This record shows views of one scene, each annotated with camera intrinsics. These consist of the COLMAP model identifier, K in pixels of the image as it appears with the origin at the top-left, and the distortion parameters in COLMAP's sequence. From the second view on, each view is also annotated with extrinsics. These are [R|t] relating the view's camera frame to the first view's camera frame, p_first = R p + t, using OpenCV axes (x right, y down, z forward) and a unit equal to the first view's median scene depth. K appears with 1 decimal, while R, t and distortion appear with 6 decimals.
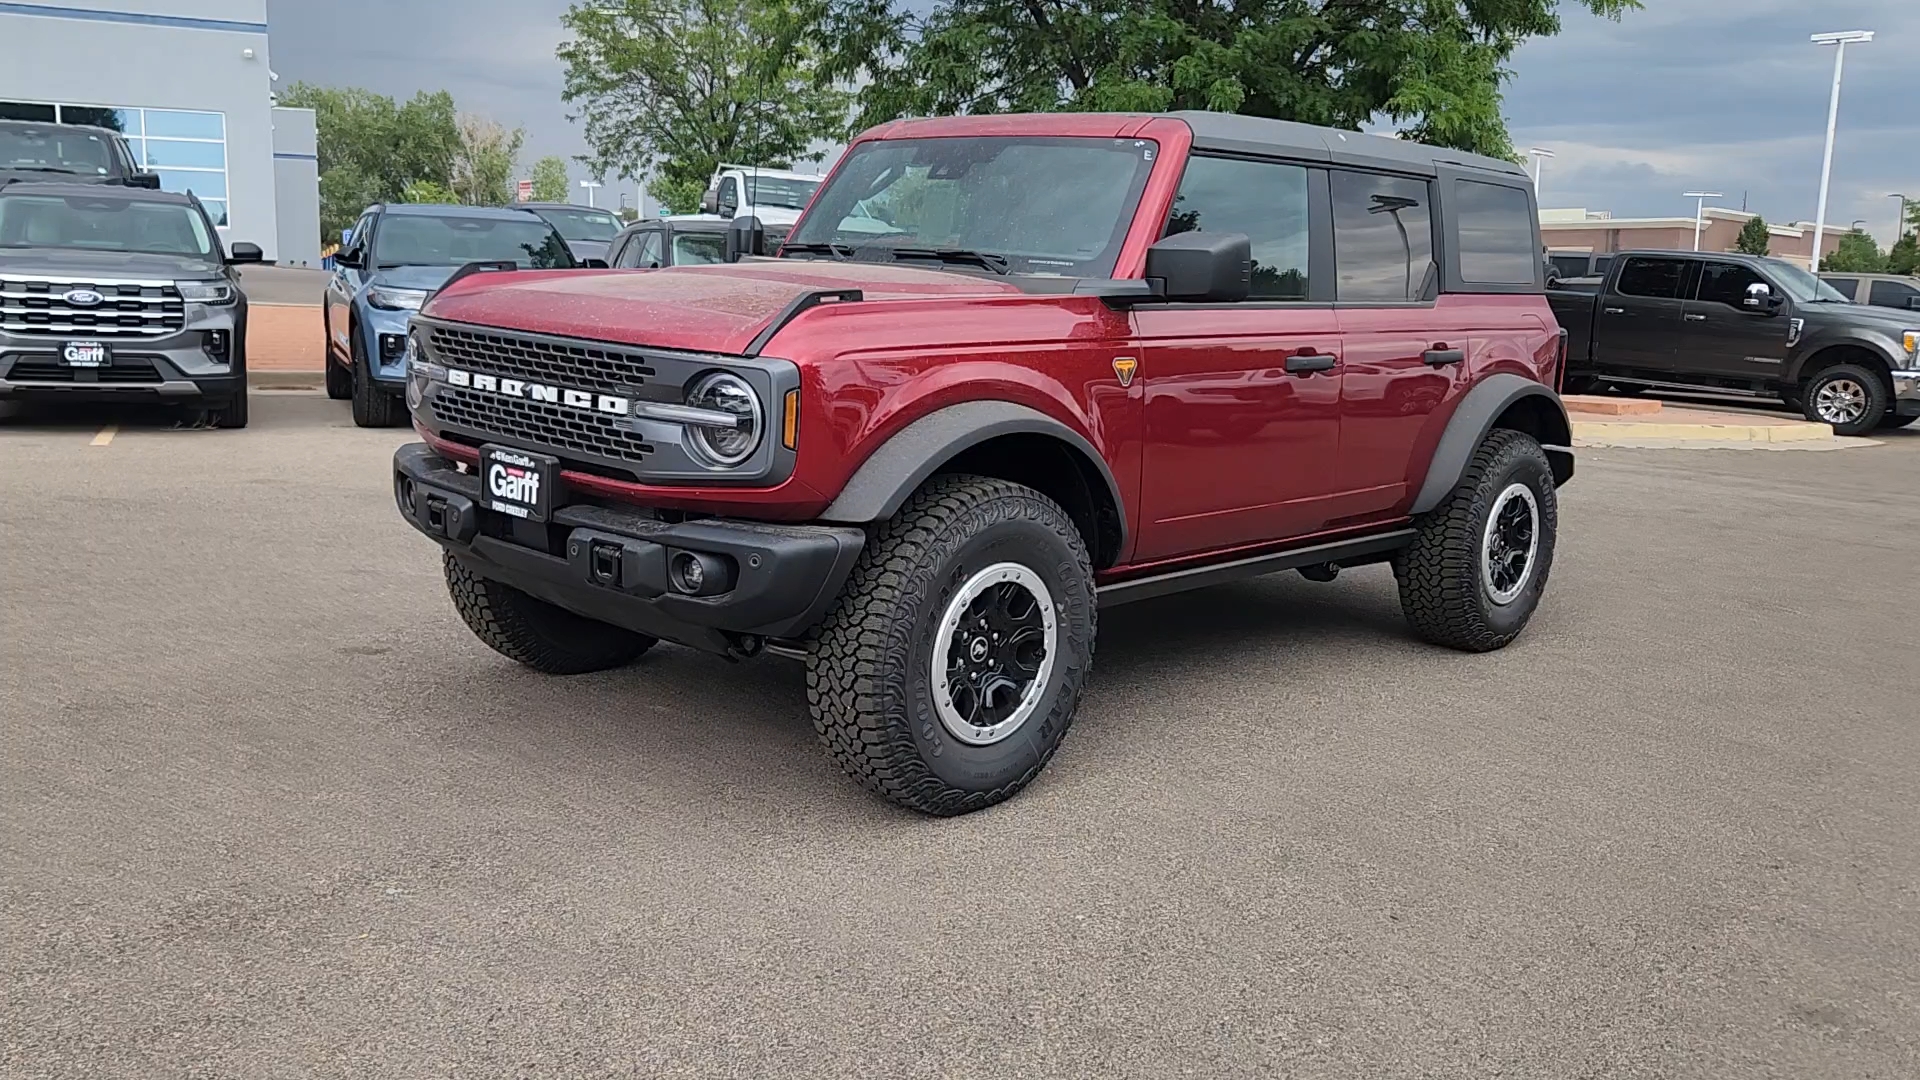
lens RADIAL K [[1633.9, 0, 952.1], [0, 1633.9, 540.7], [0, 0, 1]] dist [0.025207, -0.008939]
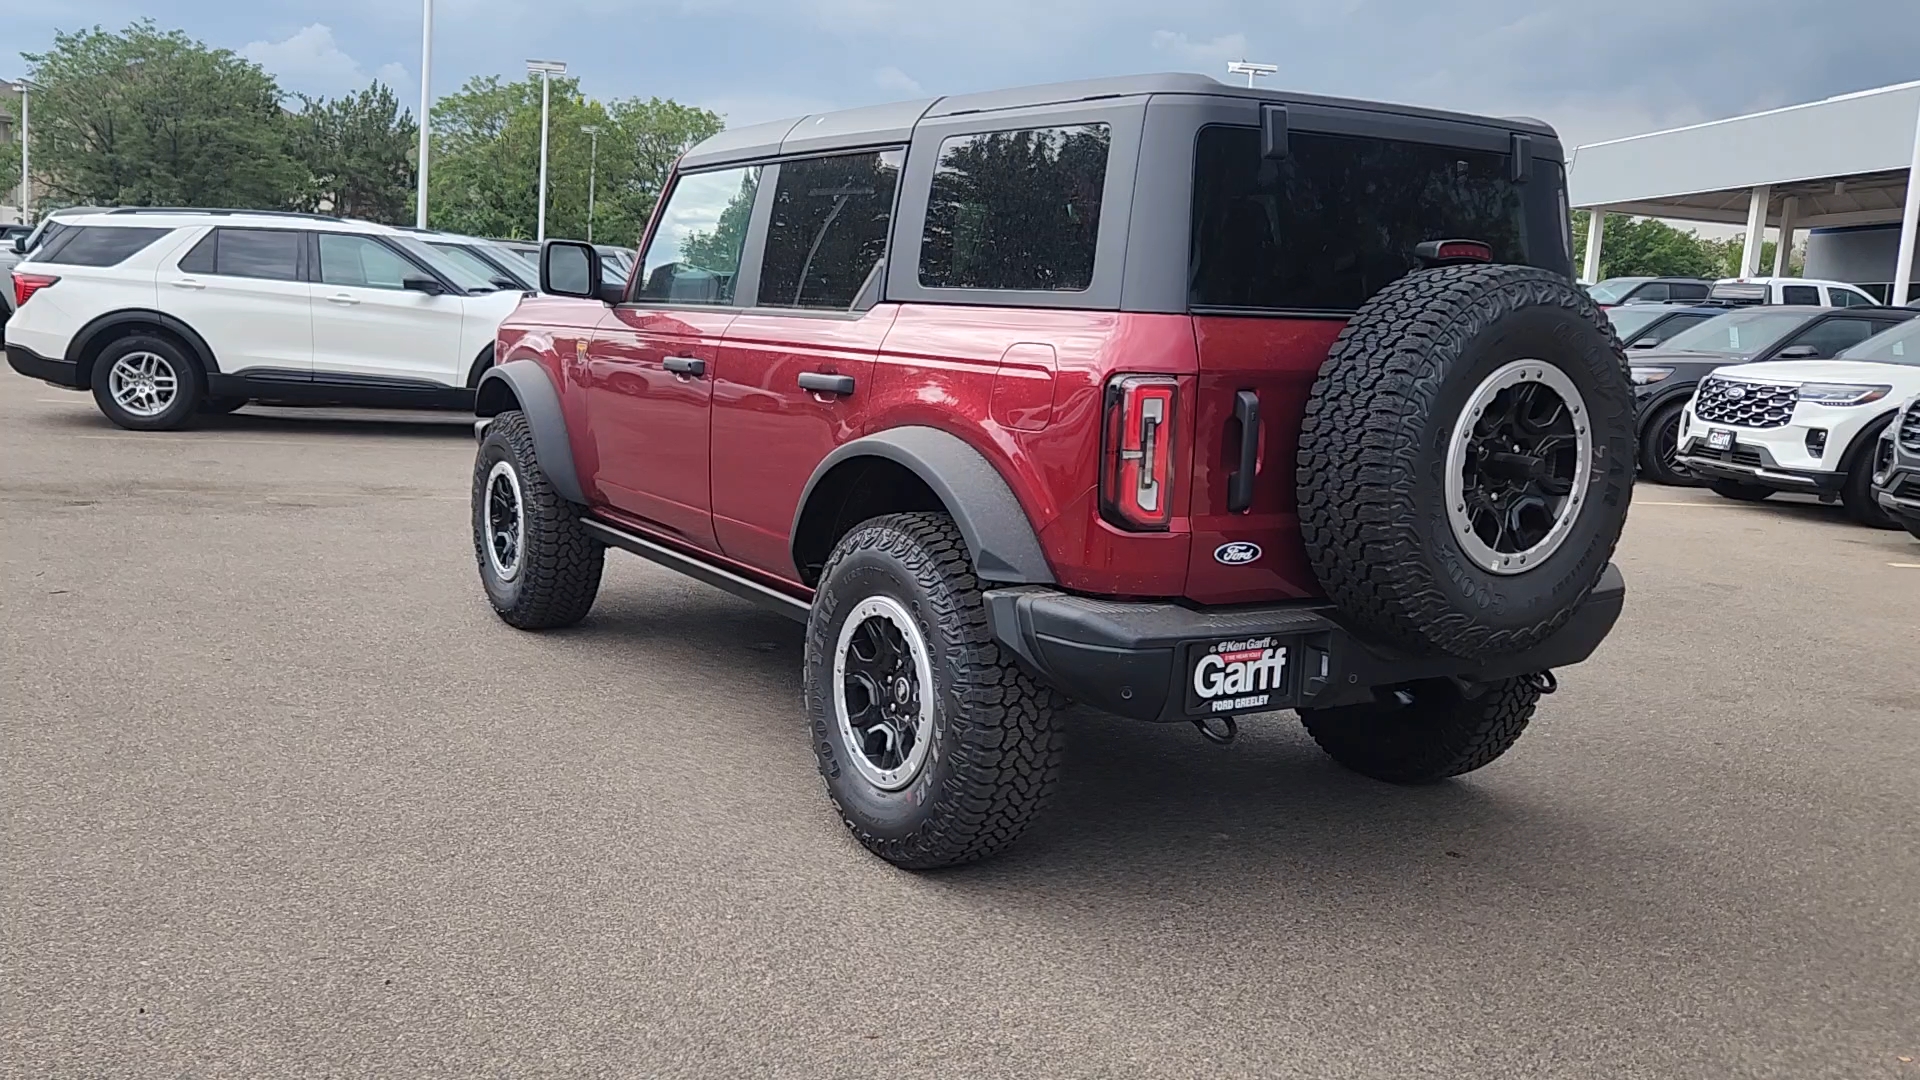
lens RADIAL K [[1621.3, 0, 960.0], [0, 1621.3, 540.0], [0, 0, 1]] dist [0.026867, 0.000041]
pose [[-0.240987, 0.087930, -0.966537, 1.394200], [-0.220410, 0.964907, 0.142736, -0.225731], [0.945169, 0.247432, -0.213150, 1.713927]]
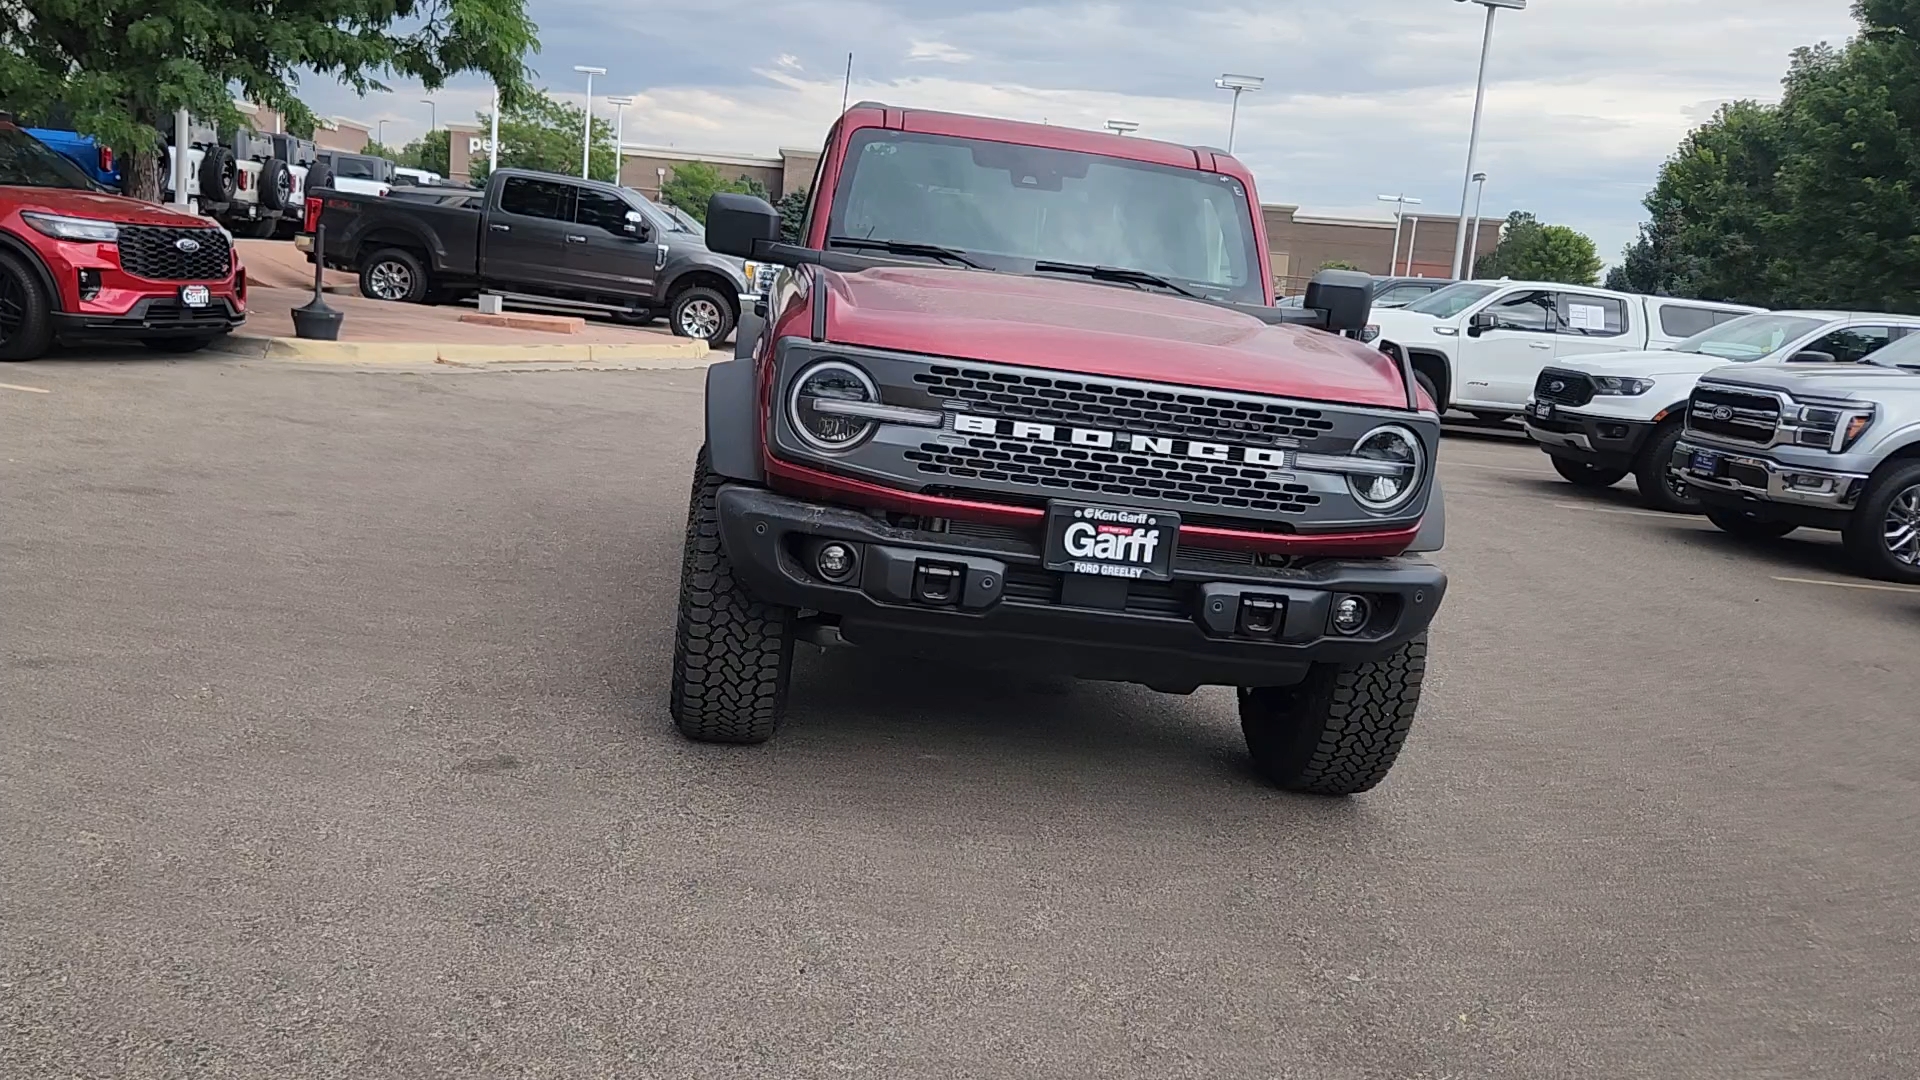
lens RADIAL K [[1633.9, 0, 952.1], [0, 1633.9, 540.7], [0, 0, 1]] dist [0.025207, -0.008939]
pose [[0.655995, -0.099196, 0.748218, -1.009988], [0.045083, 0.994706, 0.092348, -0.124177], [-0.753418, -0.026848, 0.656994, 0.455057]]
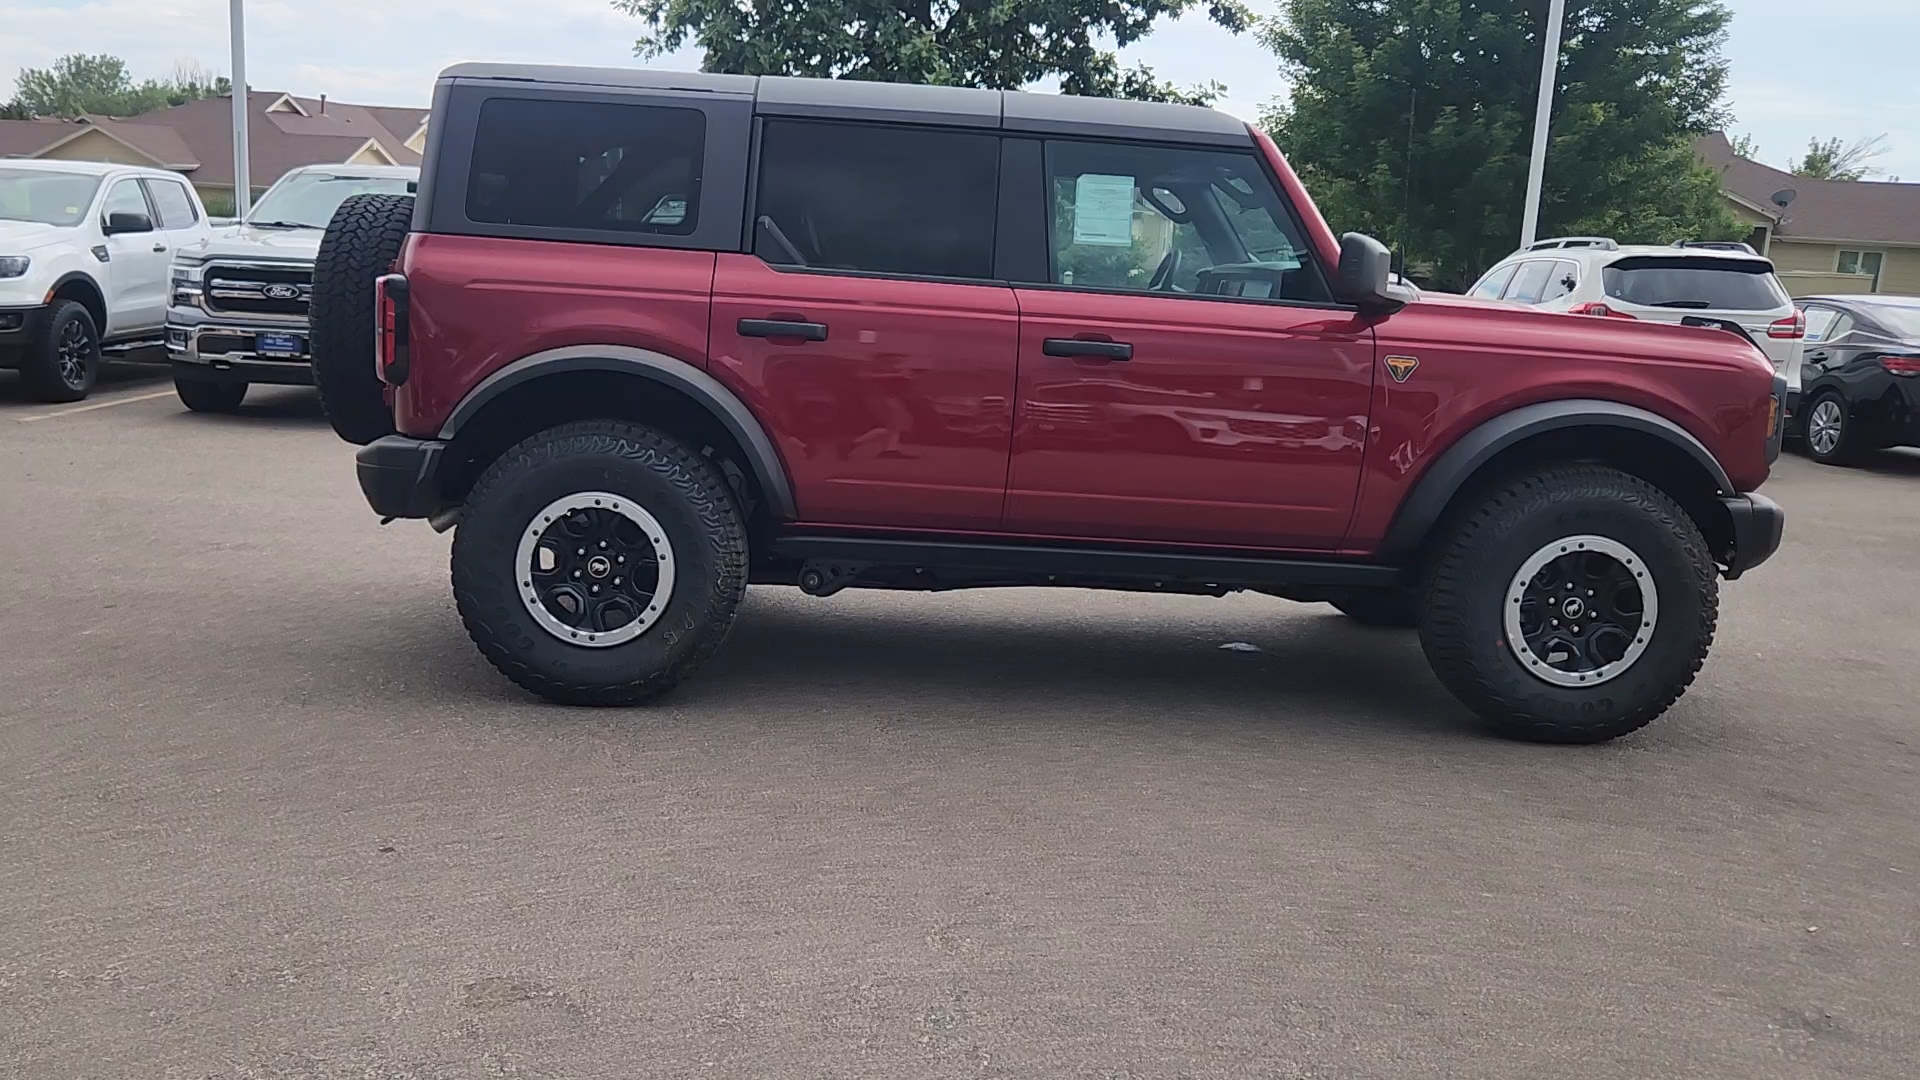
lens RADIAL K [[1633.9, 0, 952.1], [0, 1633.9, 540.7], [0, 0, 1]] dist [0.025207, -0.008939]
pose [[-0.701905, -0.198460, 0.684063, -0.792504], [0.035116, 0.949589, 0.311526, -0.436122], [-0.711404, 0.242683, -0.659552, 2.381270]]
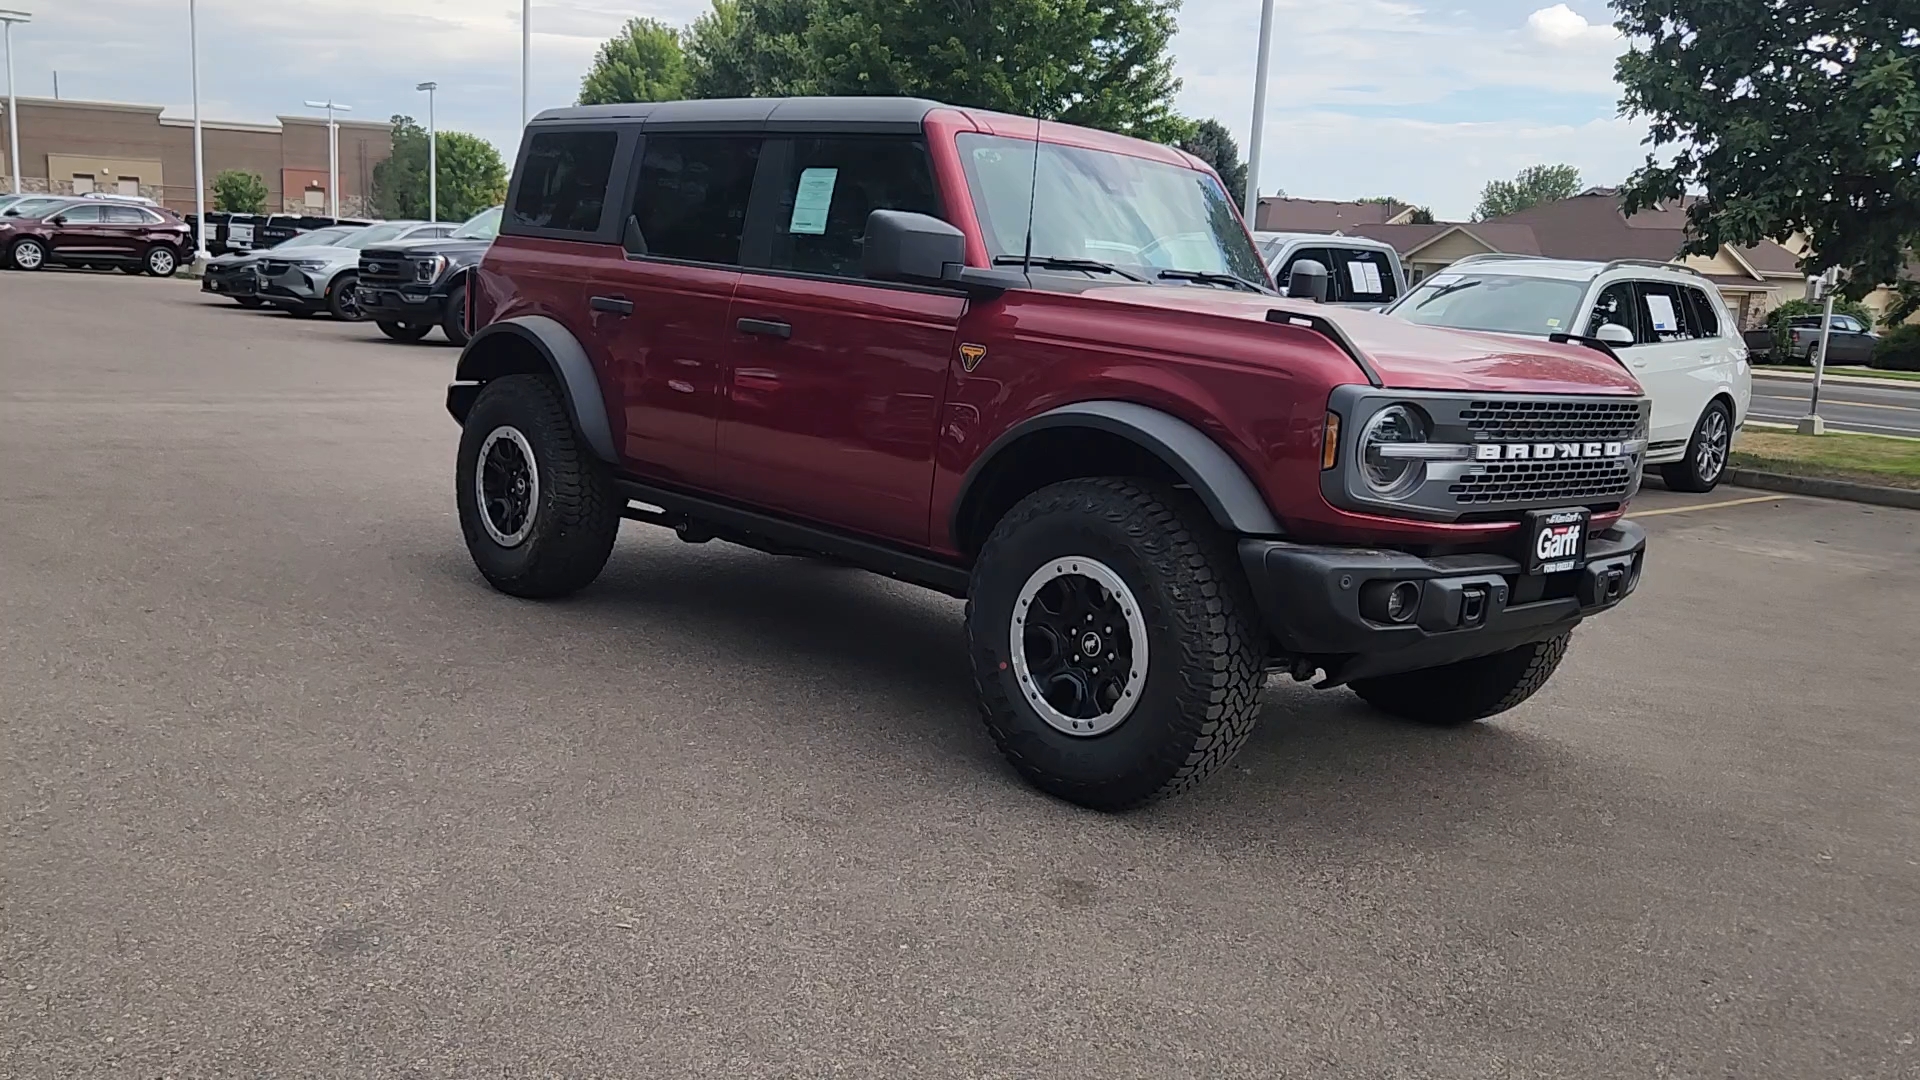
lens RADIAL K [[1621.0, 0, 953.0], [0, 1621.0, 555.0], [0, 0, 1]] dist [0.023073, 0.002733]
pose [[0.051543, -0.212025, 0.975904, -1.280640], [0.096419, 0.973694, 0.206452, -0.273324], [-0.994005, 0.083455, 0.070630, 1.296339]]
